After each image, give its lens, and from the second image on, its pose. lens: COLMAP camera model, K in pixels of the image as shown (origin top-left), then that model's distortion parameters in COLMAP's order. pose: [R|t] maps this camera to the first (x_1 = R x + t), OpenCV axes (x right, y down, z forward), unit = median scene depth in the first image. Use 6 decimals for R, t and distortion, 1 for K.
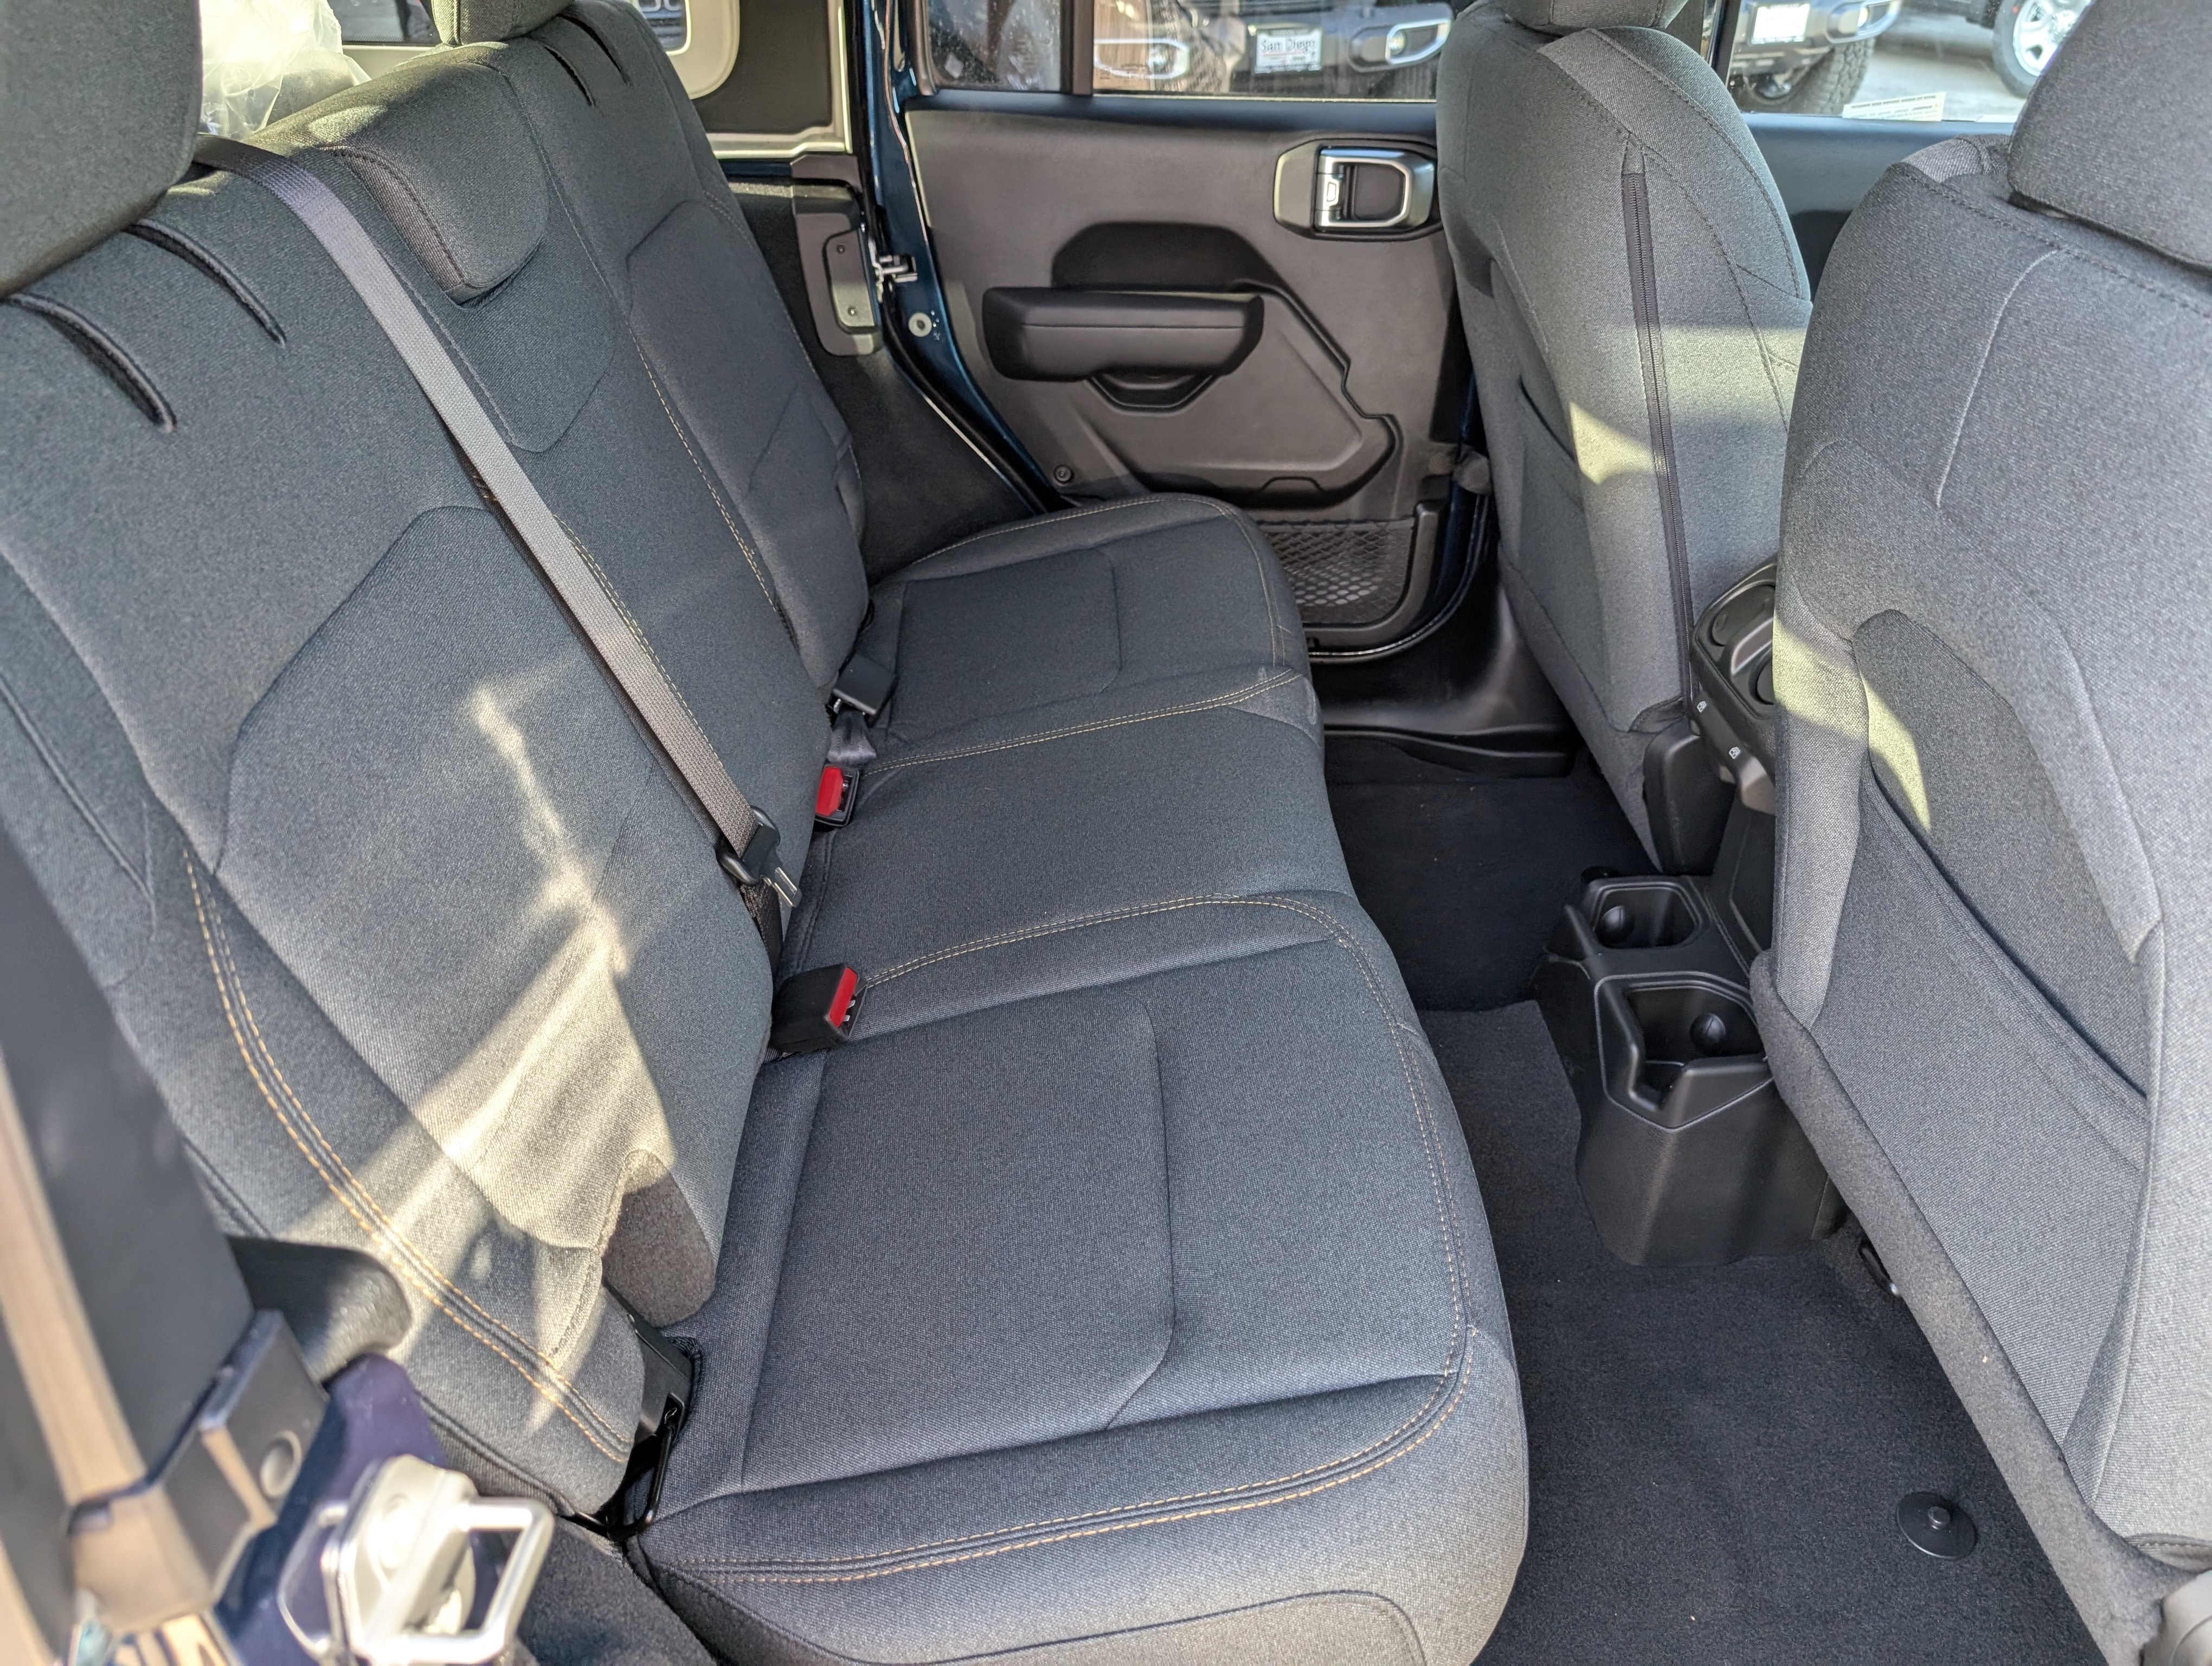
lens RADIAL K [[1612.1, 0, 1106.0], [0, 1612.1, 833.0], [0, 0, 1]] dist [0.017329, -0.017874]
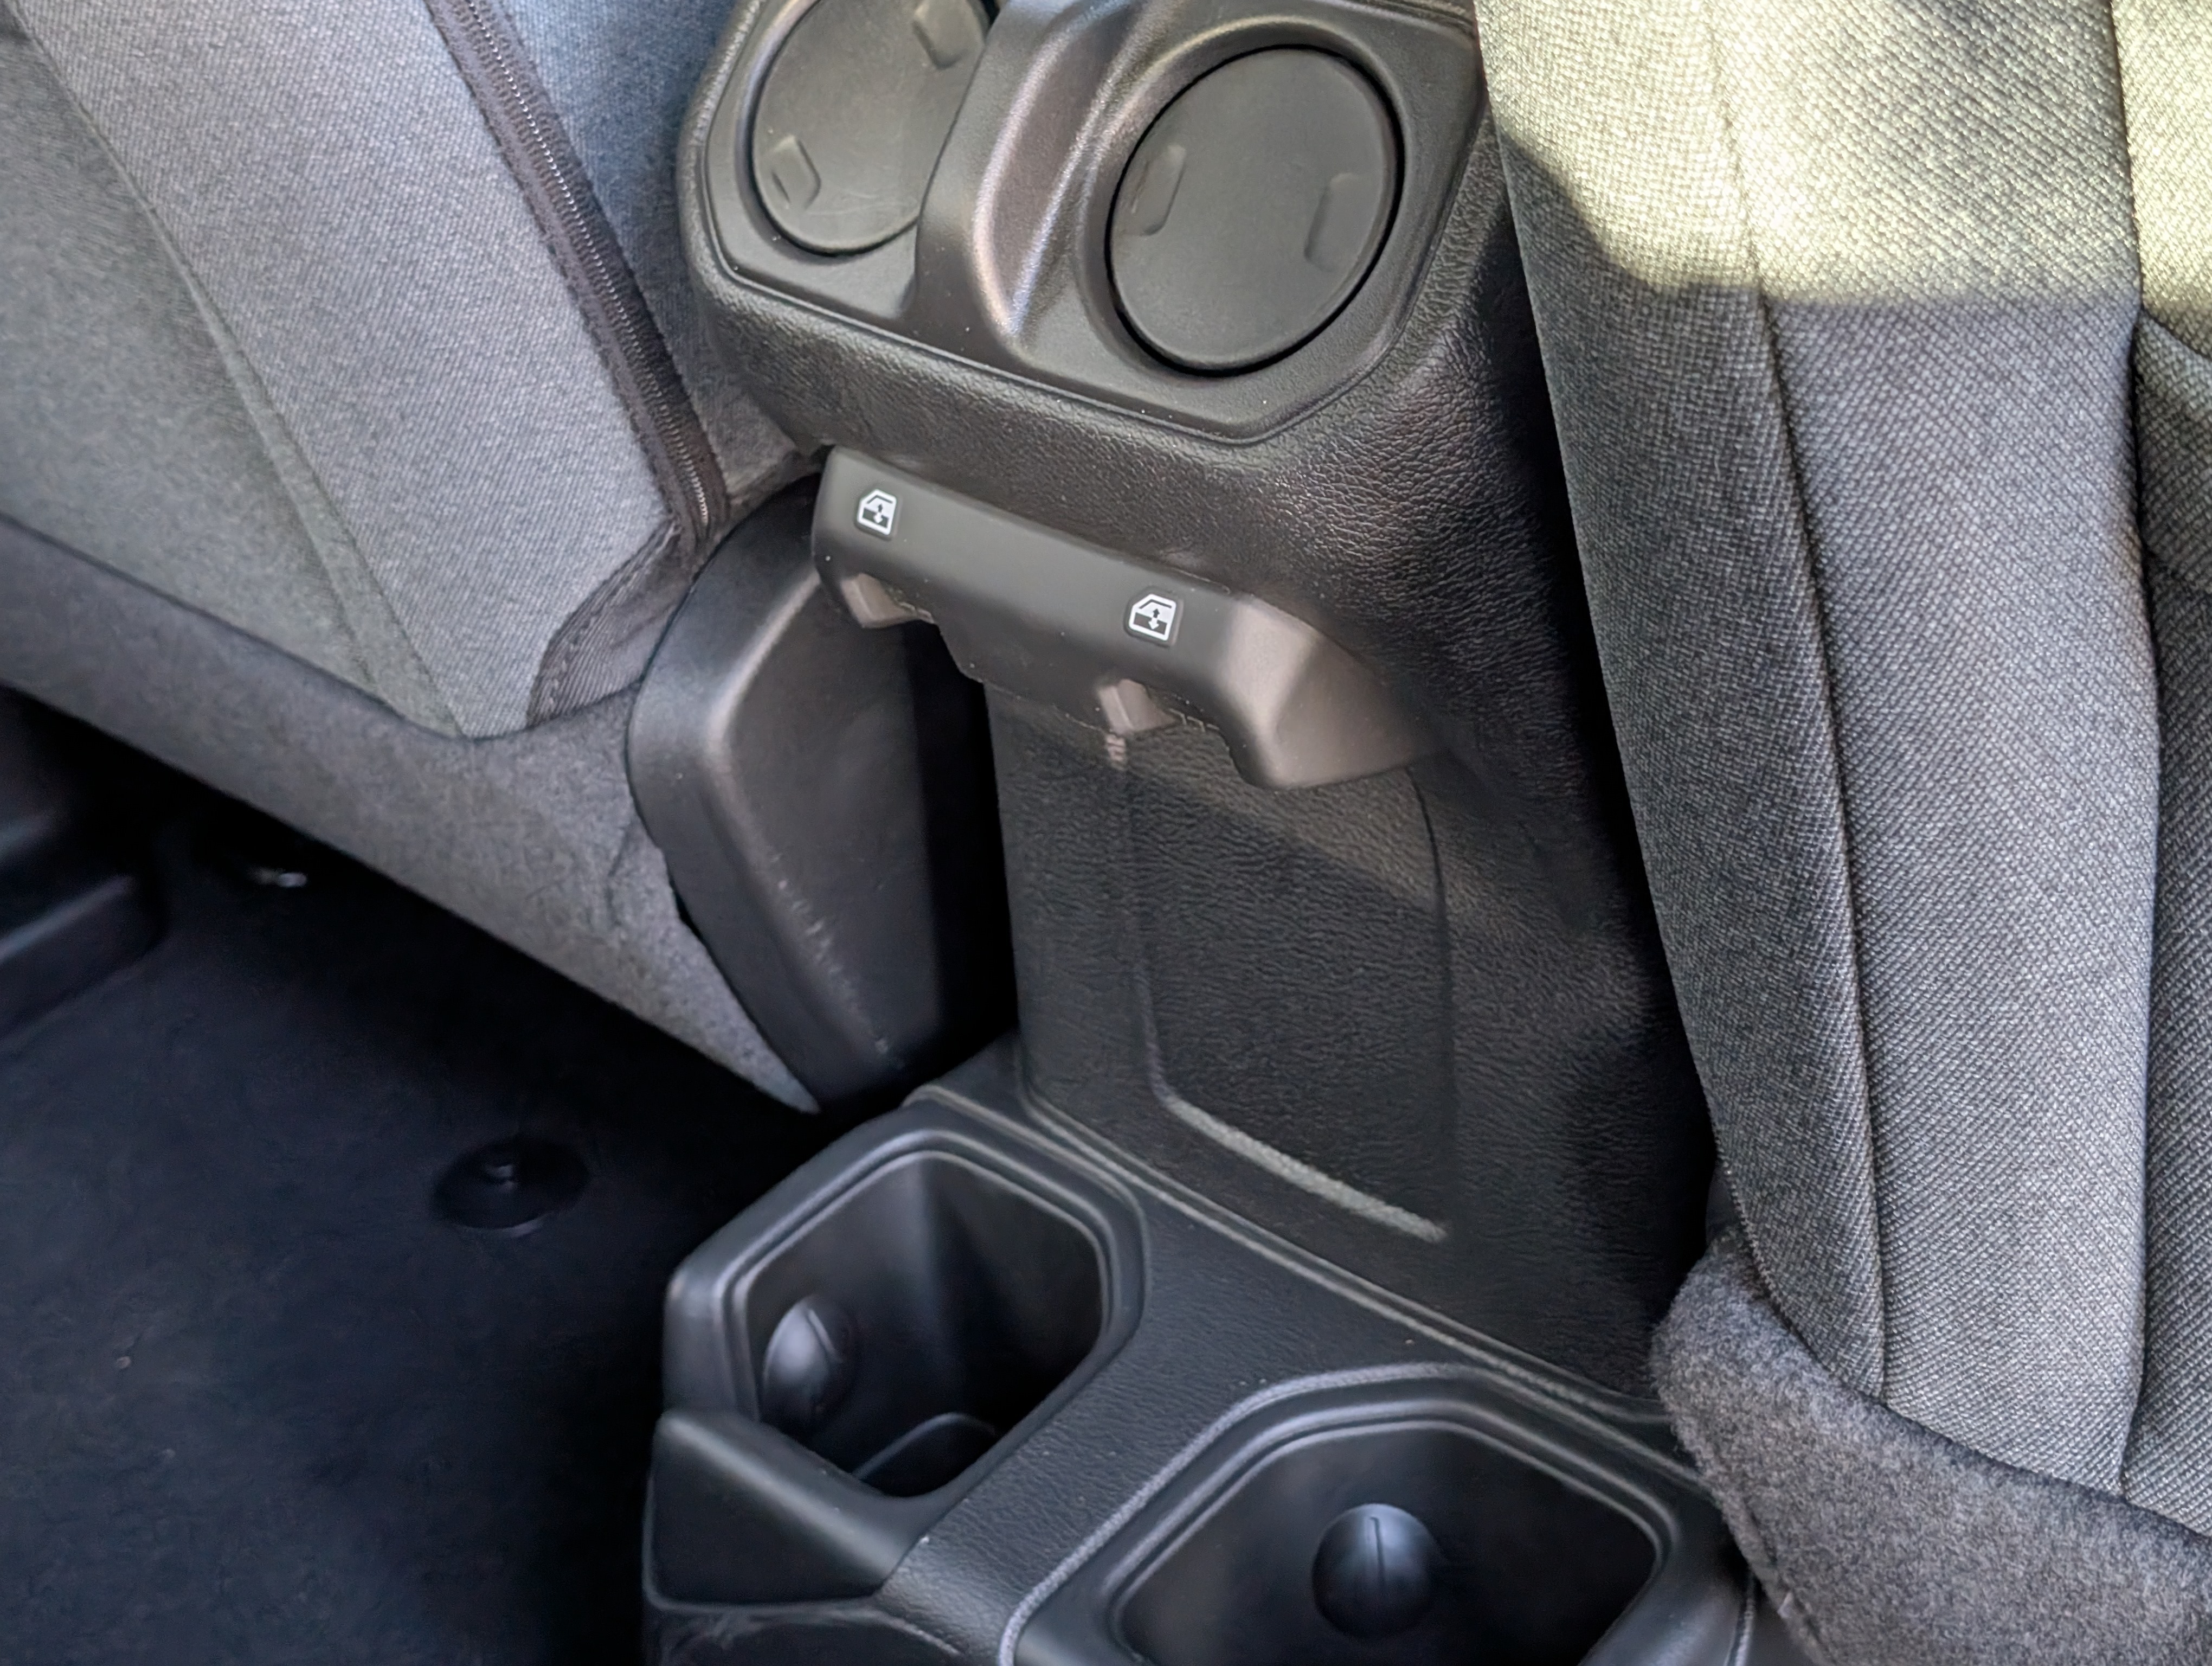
lens RADIAL K [[3490.7, 0, 1131.3], [0, 3490.7, 837.9], [0, 0, 1]] dist [0.214259, -0.934413]
pose [[0.692752, -0.454352, 0.560053, 0.065498], [0.466074, 0.874678, 0.133092, -0.080469], [-0.550336, 0.168826, 0.817697, 0.500570]]
